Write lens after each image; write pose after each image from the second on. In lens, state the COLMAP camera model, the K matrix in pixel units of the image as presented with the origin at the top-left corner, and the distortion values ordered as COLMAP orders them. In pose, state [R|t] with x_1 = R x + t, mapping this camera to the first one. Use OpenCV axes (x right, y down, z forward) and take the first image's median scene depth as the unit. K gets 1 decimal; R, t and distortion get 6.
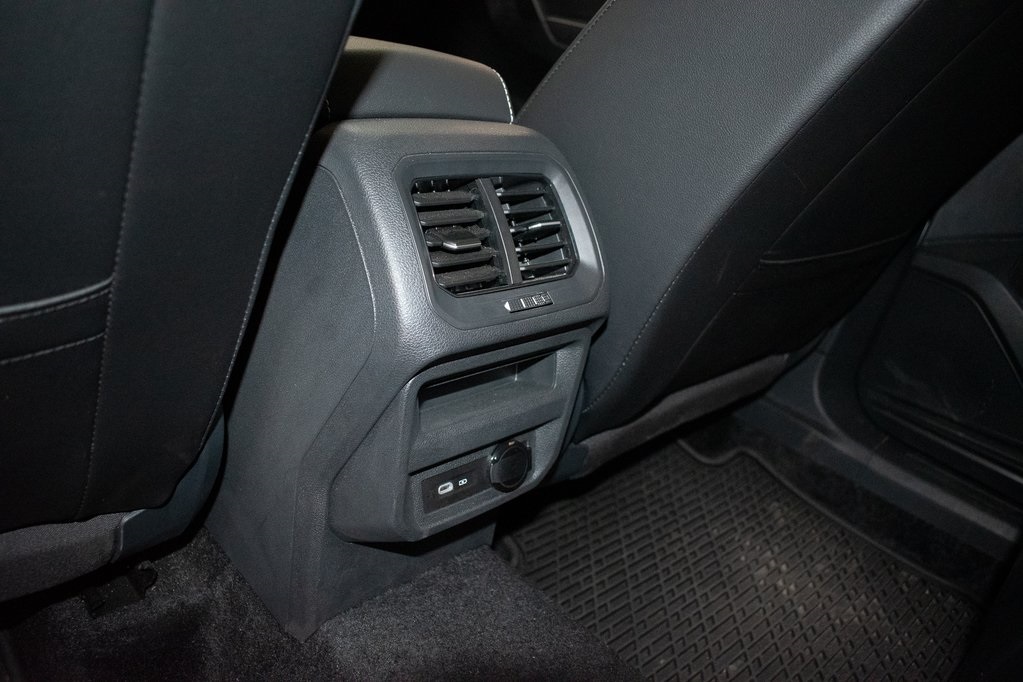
lens RADIAL K [[740.4, 0, 511.5], [0, 740.4, 341.0], [0, 0, 1]] dist [-0.021285, 0.002192]
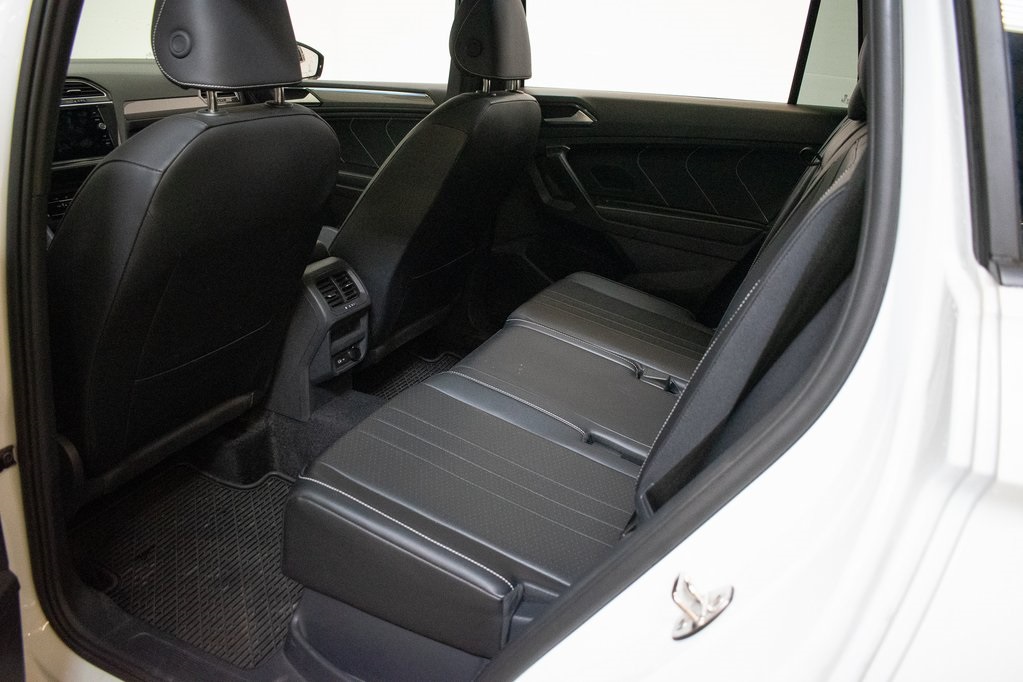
lens RADIAL K [[740.4, 0, 511.5], [0, 740.4, 341.0], [0, 0, 1]] dist [-0.021285, 0.002192]
pose [[0.924094, -0.236551, 0.300158, -0.369368], [0.238527, 0.970653, 0.030609, 0.189663], [-0.298590, 0.043310, 0.953398, -2.667268]]
